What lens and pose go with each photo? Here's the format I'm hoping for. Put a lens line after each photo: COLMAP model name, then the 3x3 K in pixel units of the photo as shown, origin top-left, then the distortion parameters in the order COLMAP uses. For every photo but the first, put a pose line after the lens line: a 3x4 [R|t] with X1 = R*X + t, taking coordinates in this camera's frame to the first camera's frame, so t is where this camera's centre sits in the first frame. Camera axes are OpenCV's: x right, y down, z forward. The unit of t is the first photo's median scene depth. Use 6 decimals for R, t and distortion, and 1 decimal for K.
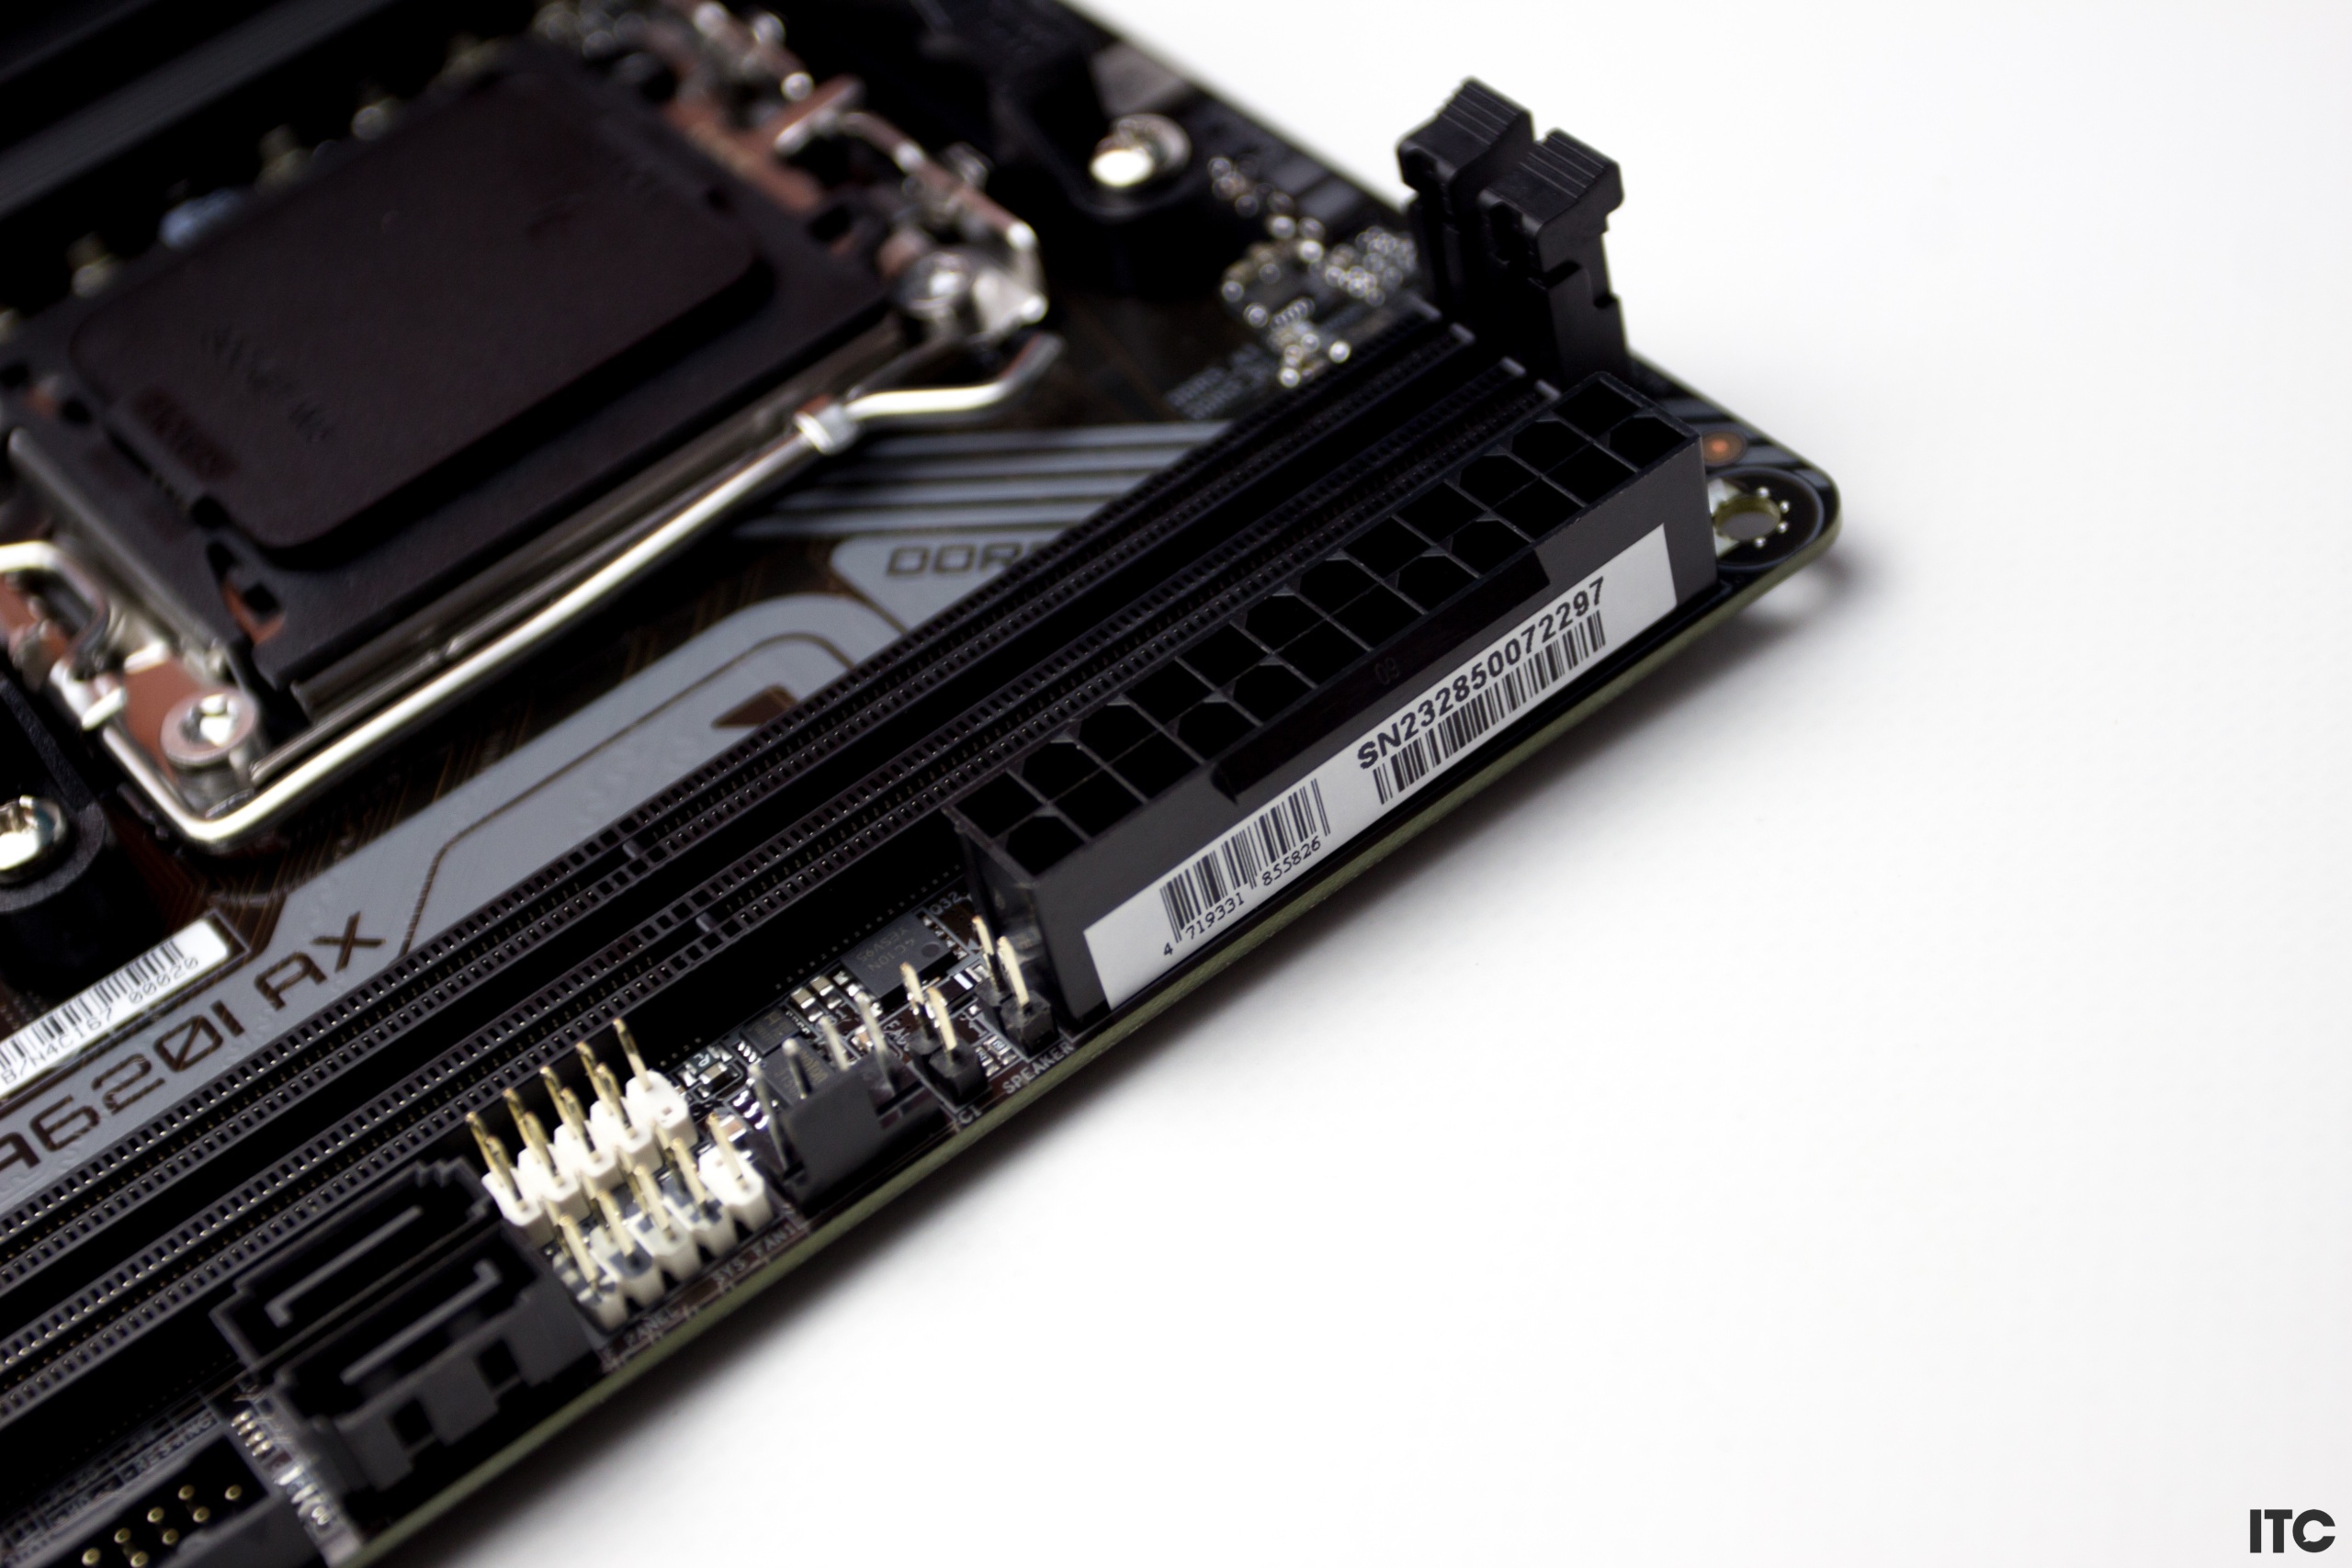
lens RADIAL K [[4056.8, 0, 1176.0], [0, 4056.8, 784.0], [0, 0, 1]] dist [0.016100, 0.005882]
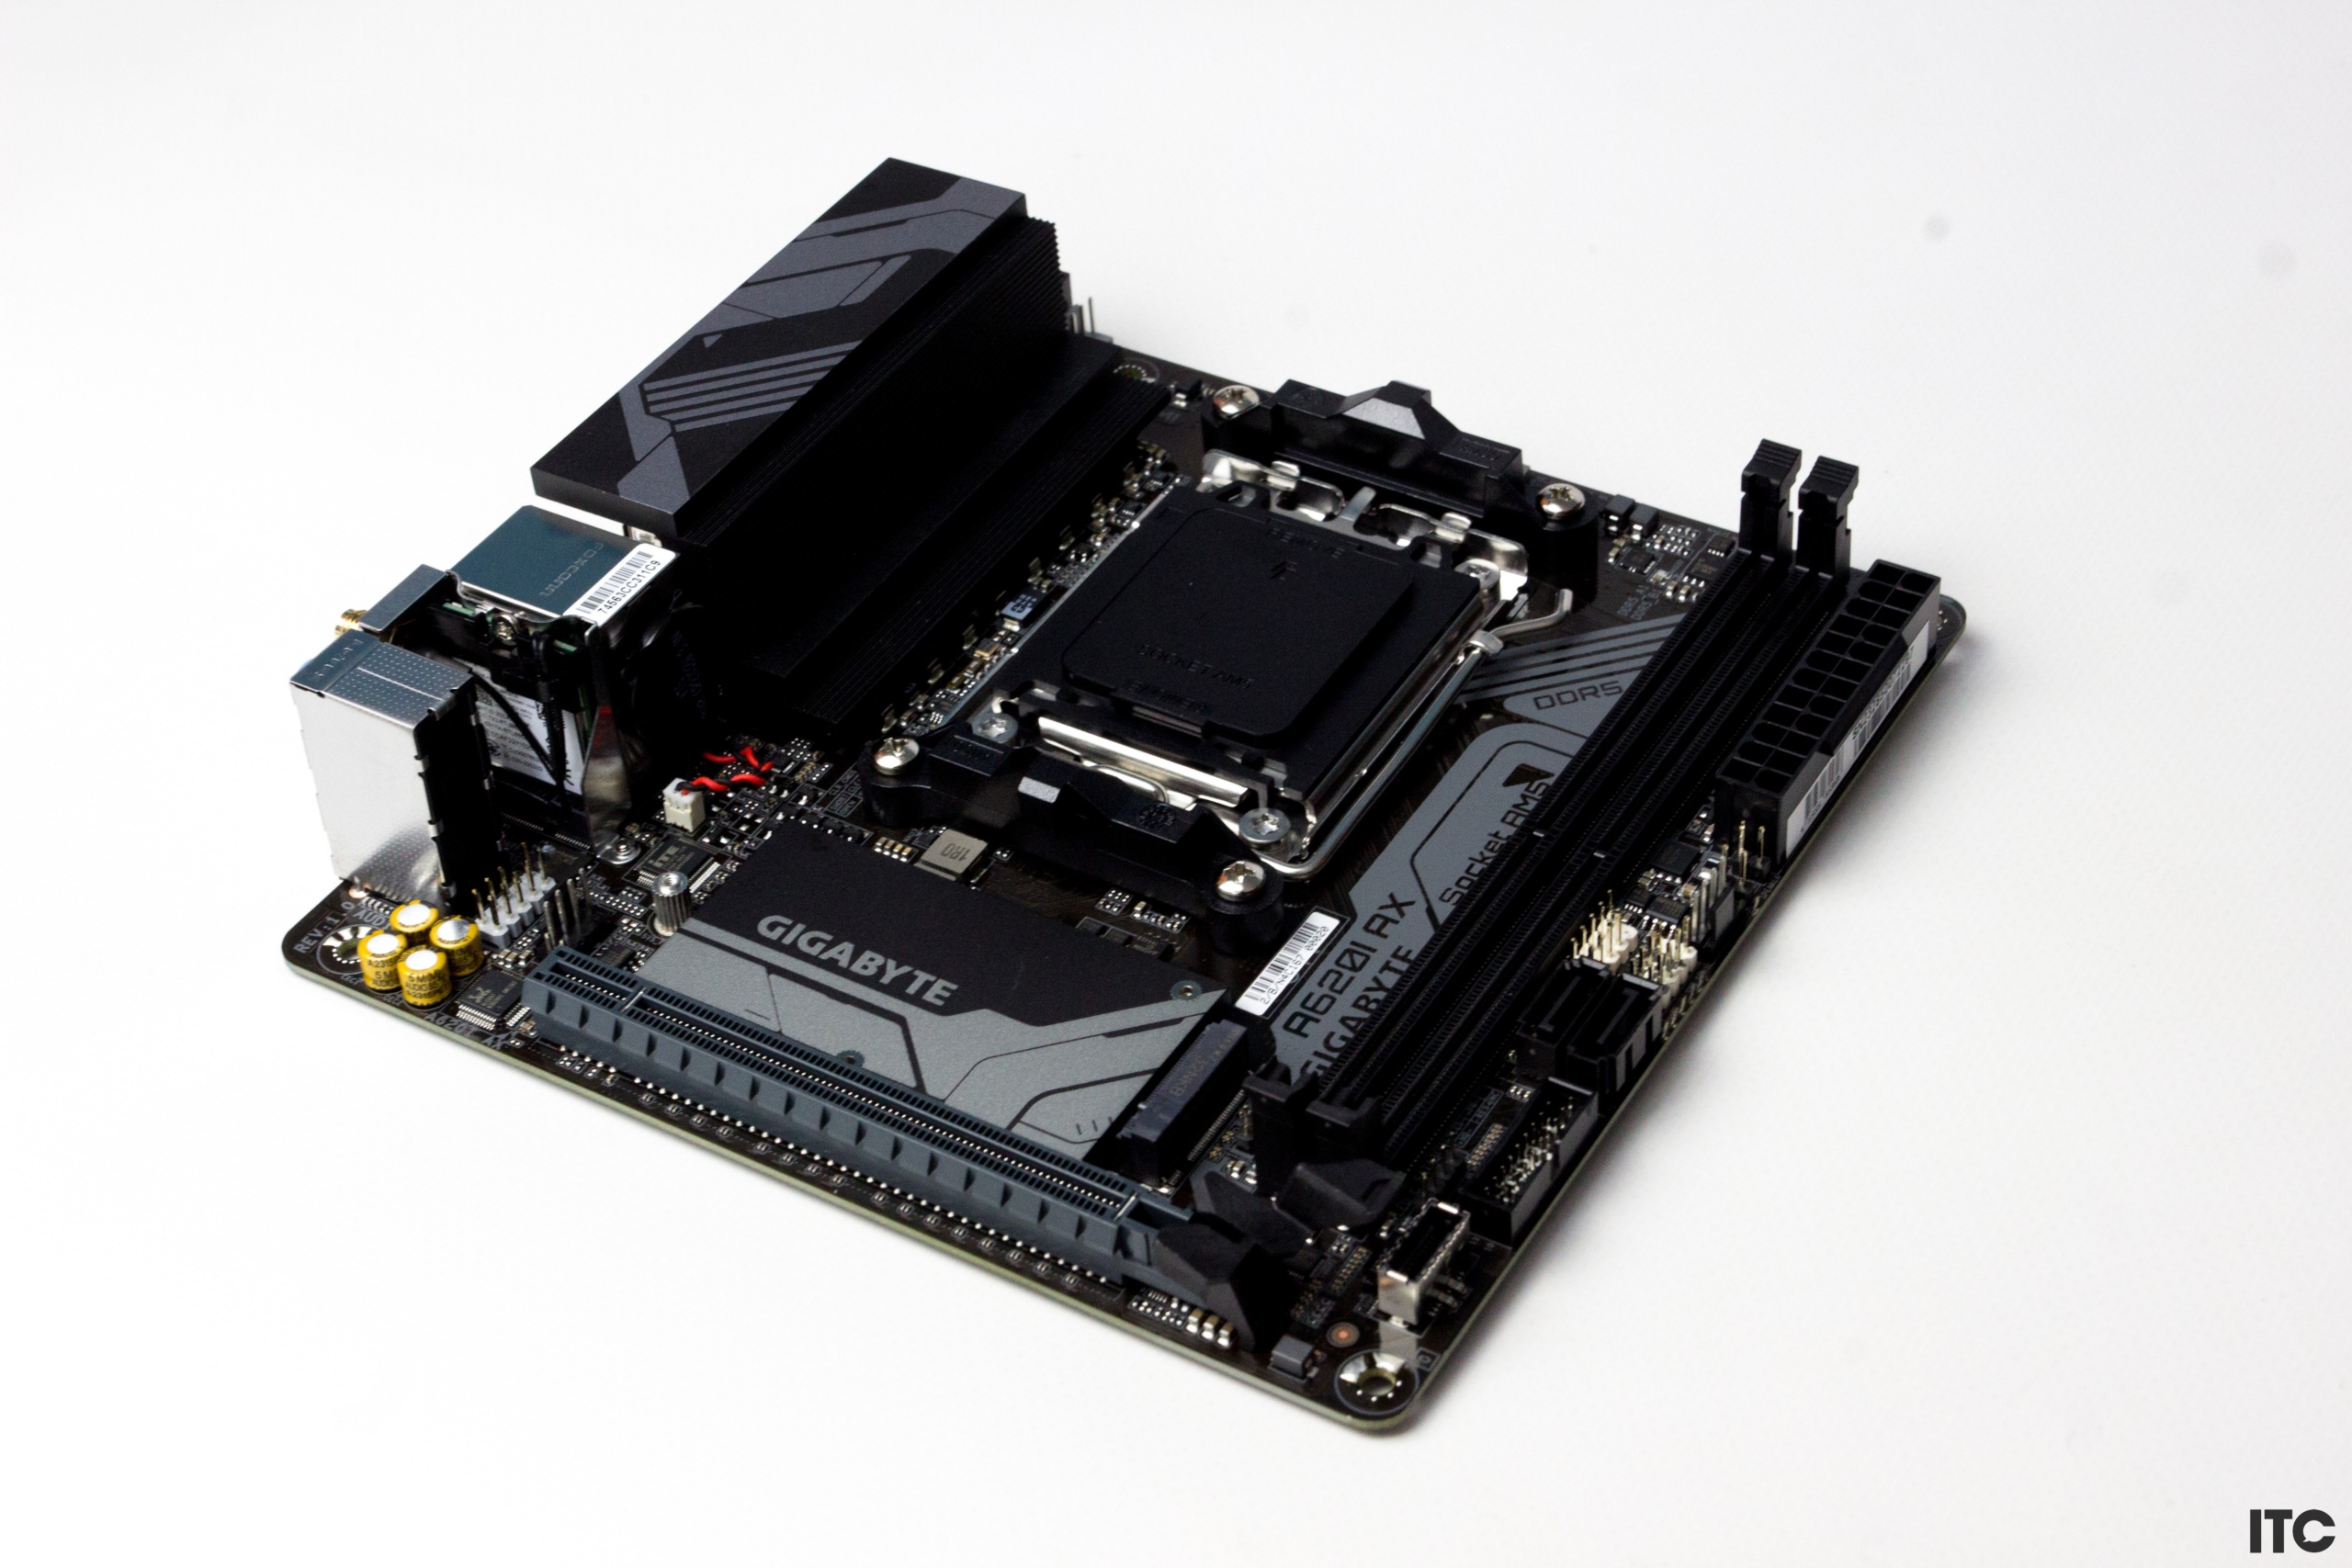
lens RADIAL K [[4056.8, 0, 1176.0], [0, 4056.8, 784.0], [0, 0, 1]] dist [0.016100, 0.005882]
pose [[0.921508, -0.138485, 0.362829, -1.050020], [0.180262, 0.980046, -0.083762, 0.131413], [-0.343989, 0.142592, 0.928083, -0.882857]]
